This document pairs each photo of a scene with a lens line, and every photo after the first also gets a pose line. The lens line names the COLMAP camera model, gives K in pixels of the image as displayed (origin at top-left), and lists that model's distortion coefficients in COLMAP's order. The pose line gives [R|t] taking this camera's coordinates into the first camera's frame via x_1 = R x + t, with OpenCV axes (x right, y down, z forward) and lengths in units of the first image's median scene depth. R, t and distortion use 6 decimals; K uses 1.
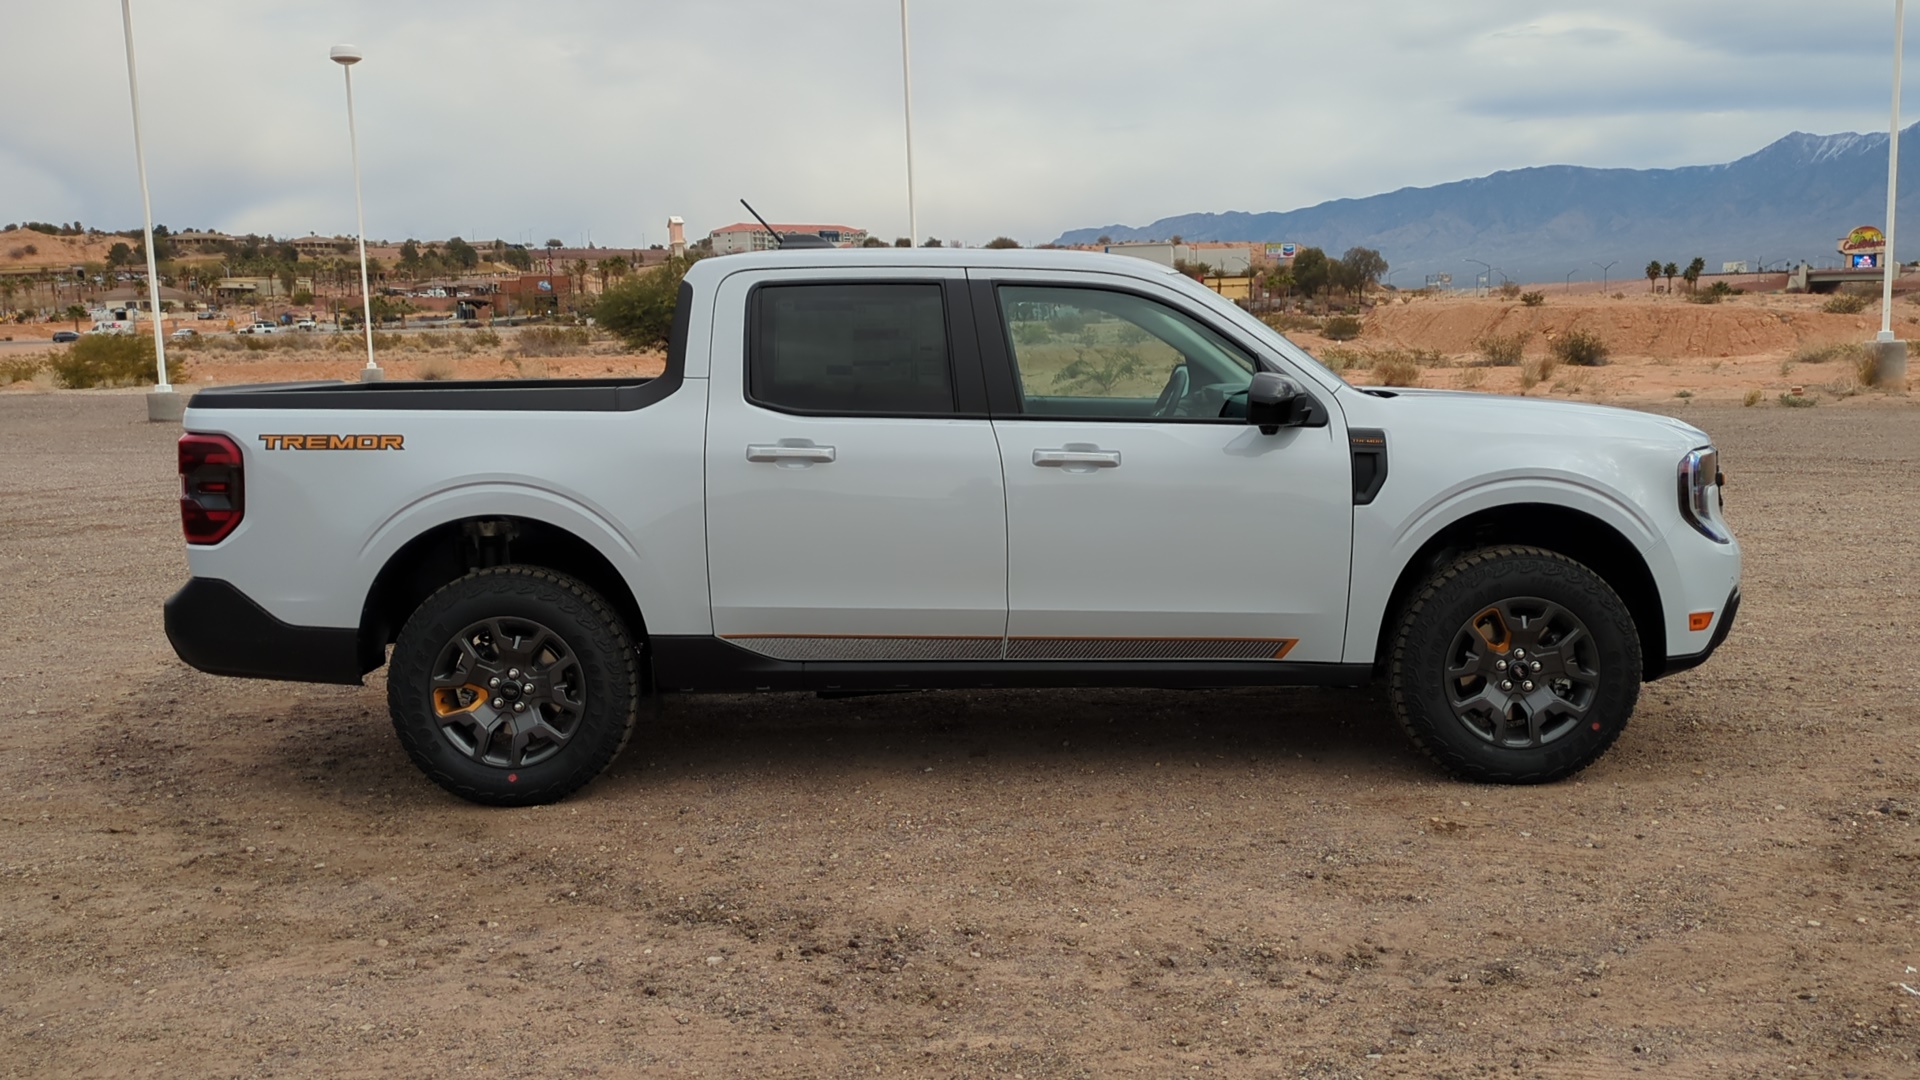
lens RADIAL K [[1638.3, 0, 966.4], [0, 1638.3, 530.2], [0, 0, 1]] dist [0.063577, -0.046207]
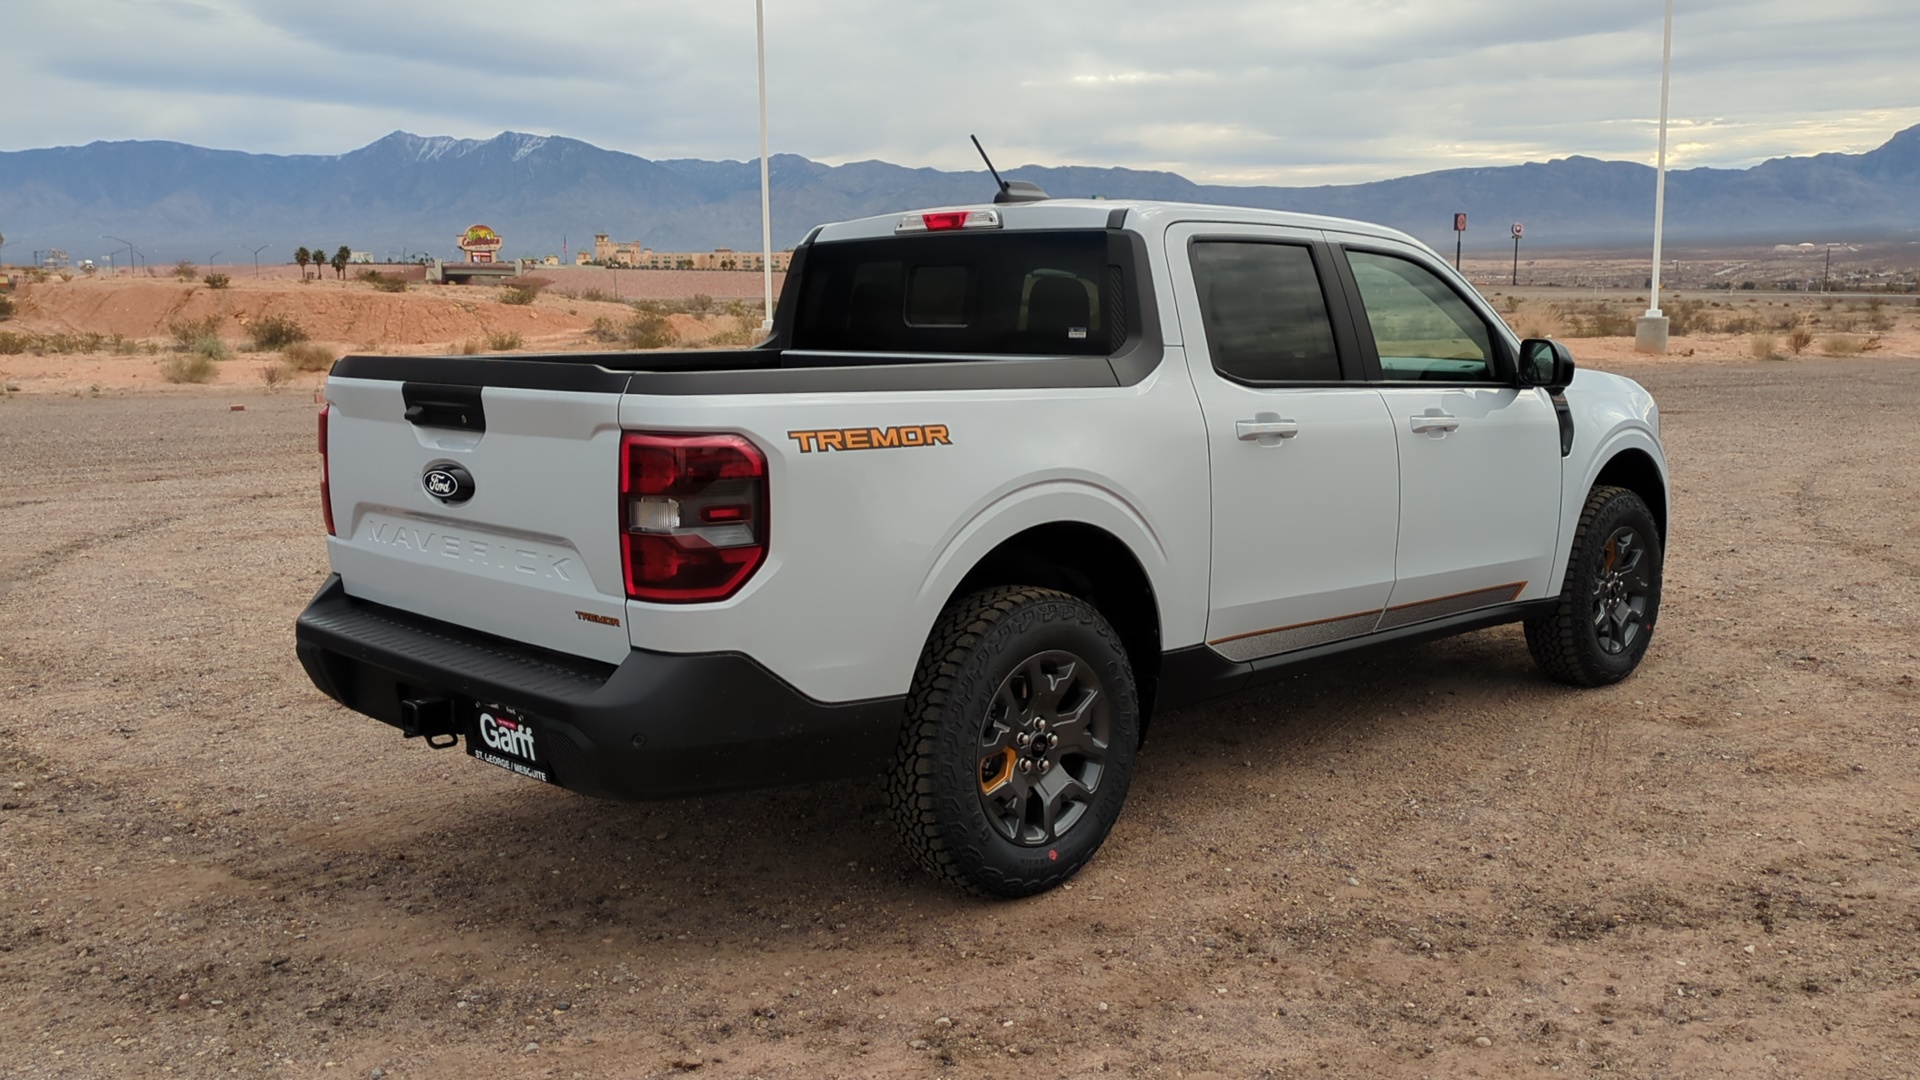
lens RADIAL K [[1638.3, 0, 976.0], [0, 1638.3, 548.5], [0, 0, 1]] dist [0.063577, -0.046207]
pose [[0.715721, -0.085873, 0.693087, -0.839953], [0.072708, 0.996181, 0.048343, -0.036678], [-0.694592, 0.015793, 0.719231, 0.462833]]
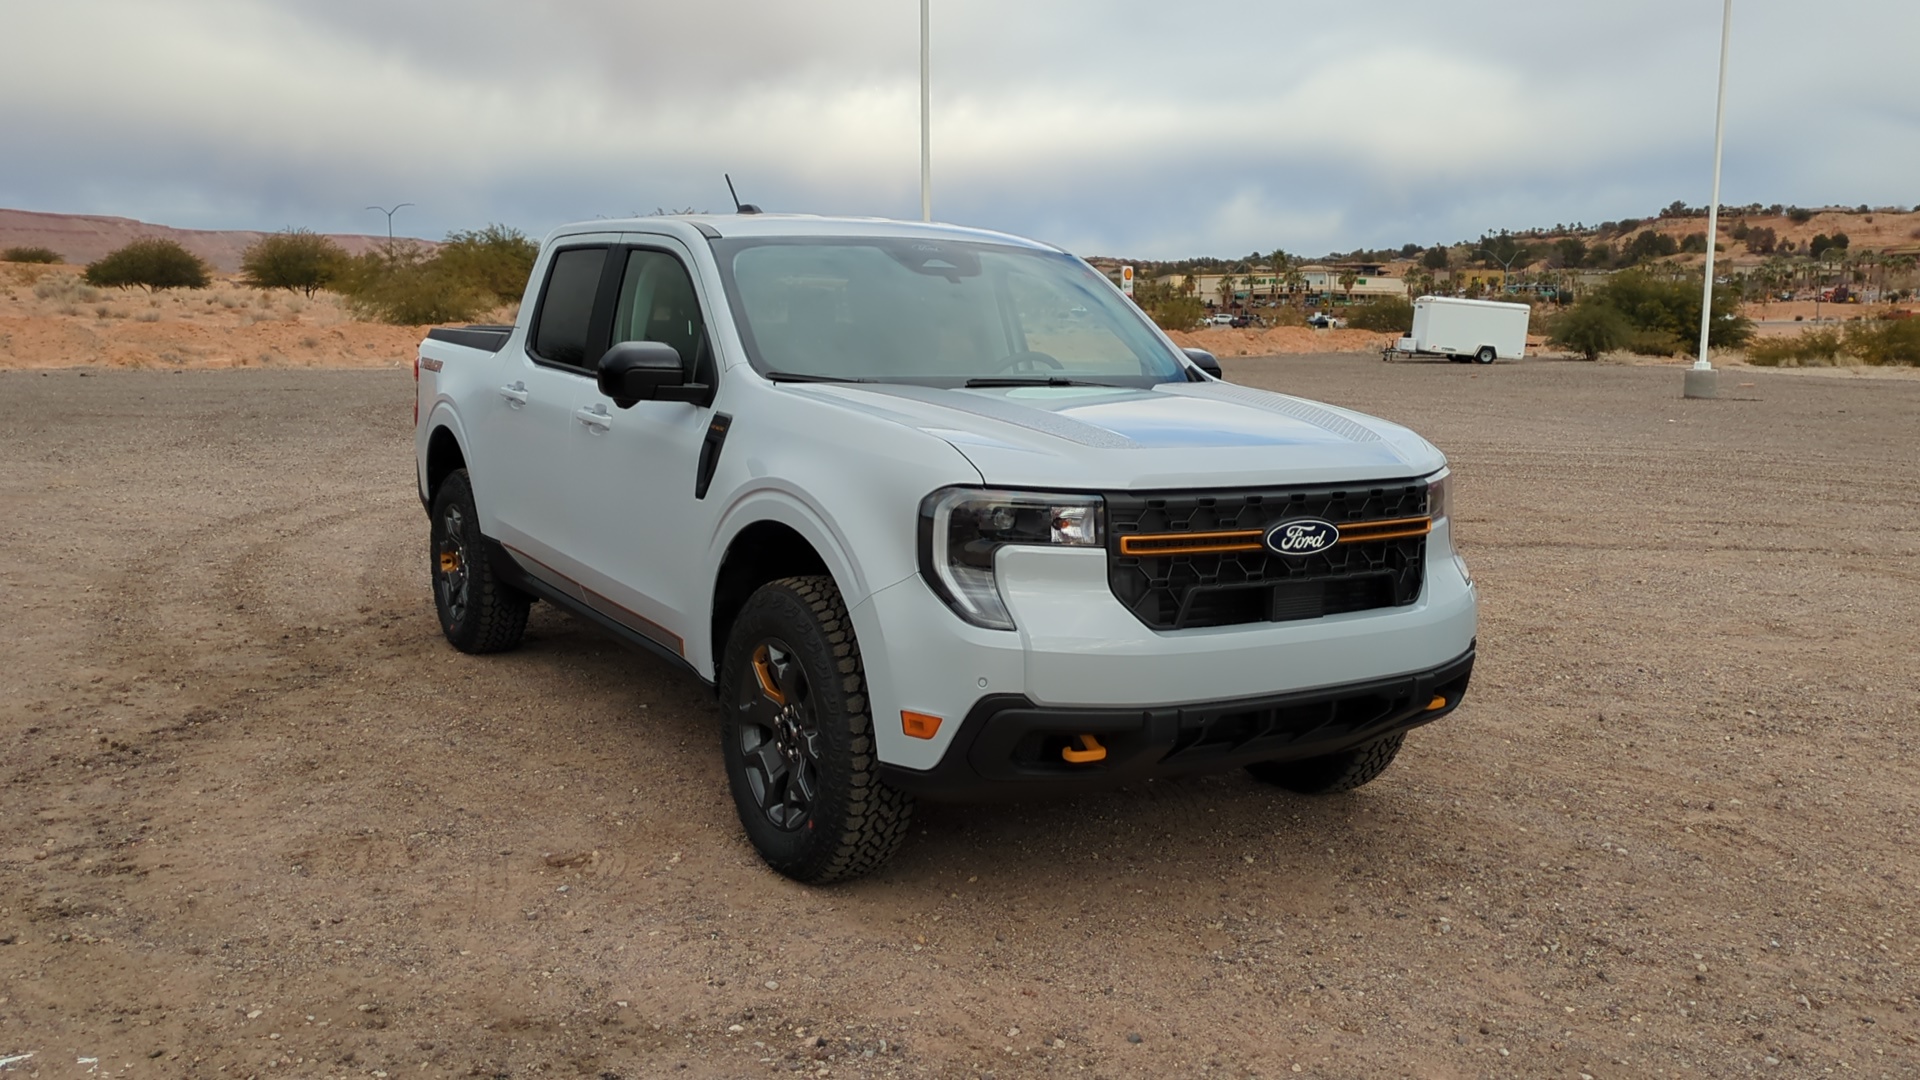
lens RADIAL K [[1638.3, 0, 961.9], [0, 1638.3, 539.4], [0, 0, 1]] dist [0.063577, -0.046207]
pose [[0.521363, 0.140151, -0.841747, 1.040350], [-0.125630, 0.988278, 0.086735, -0.086812], [0.844036, 0.060528, 0.532859, 0.648352]]
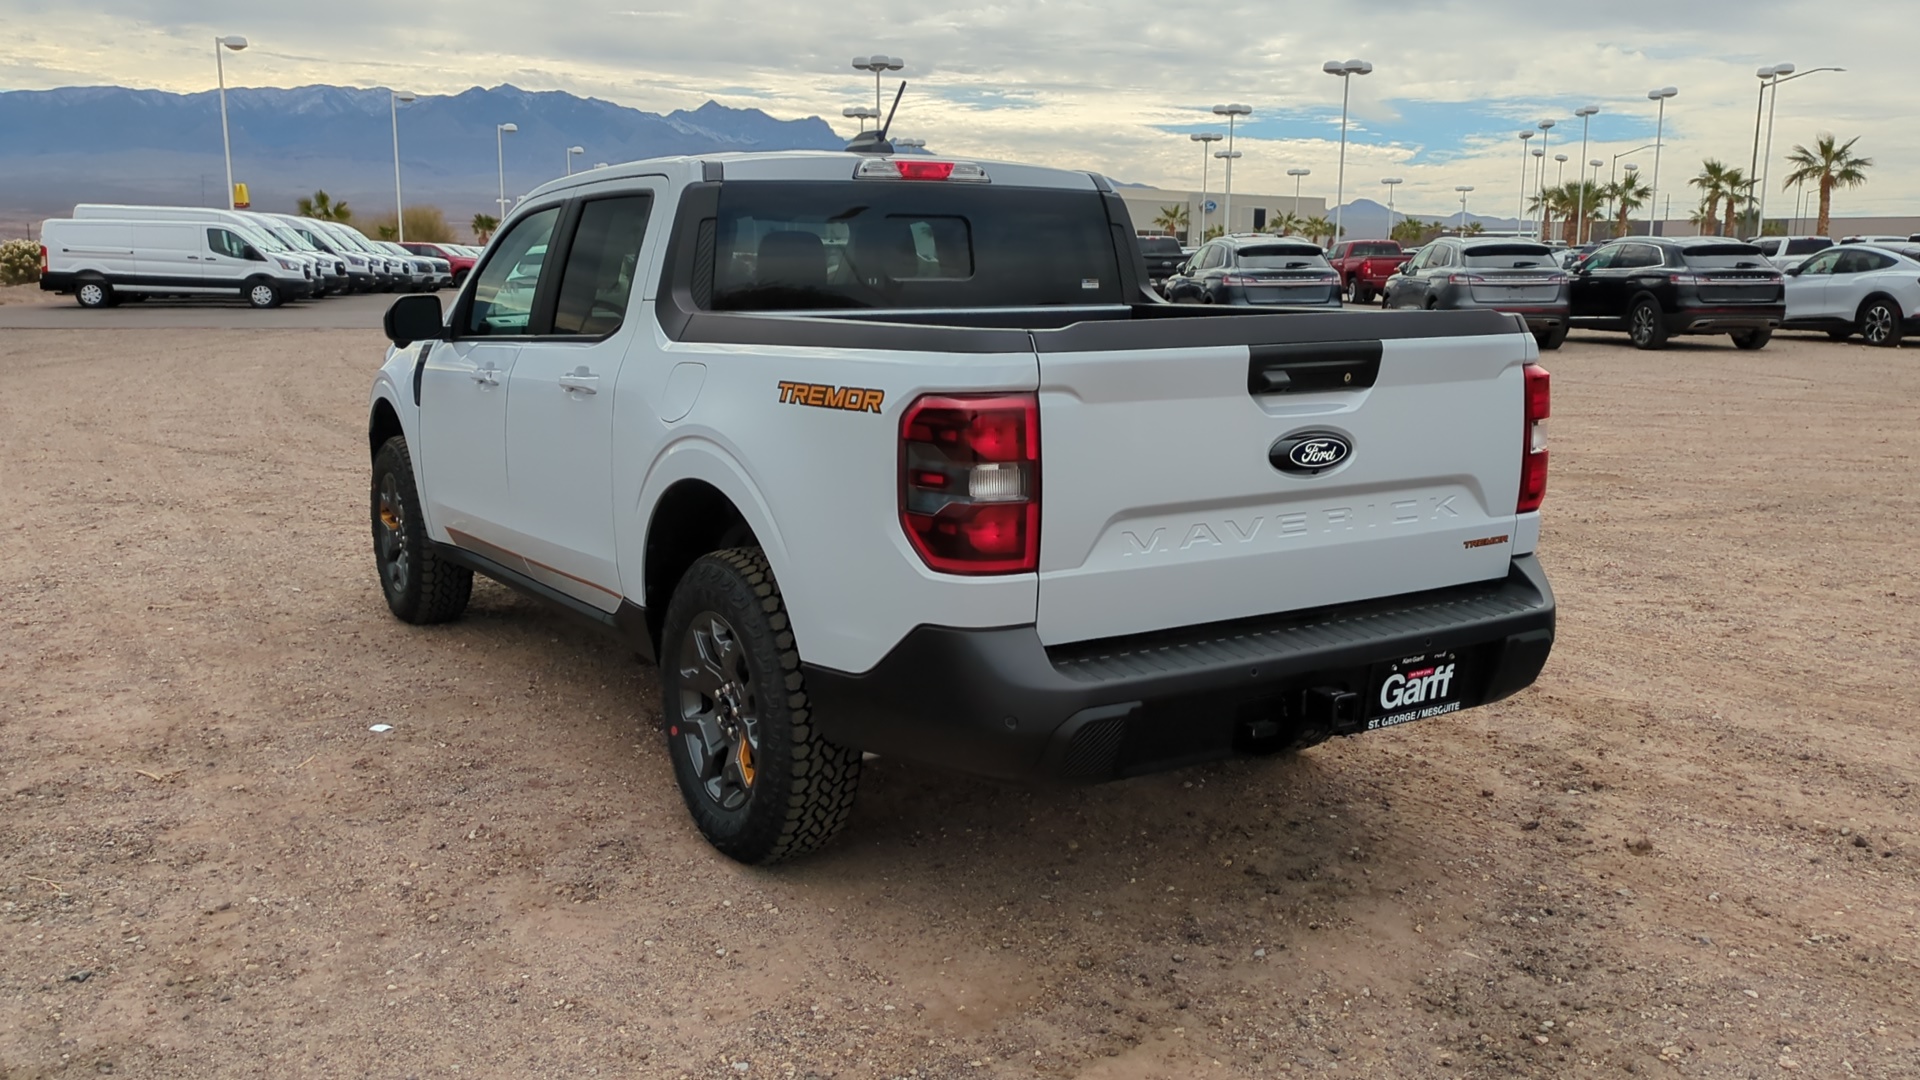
lens RADIAL K [[1638.3, 0, 968.0], [0, 1638.3, 553.0], [0, 0, 1]] dist [0.063577, -0.046207]
pose [[-0.523359, -0.127950, 0.842451, -0.990842], [0.110905, 0.970024, 0.216224, -0.168921], [-0.844864, 0.206595, -0.493480, 1.629372]]
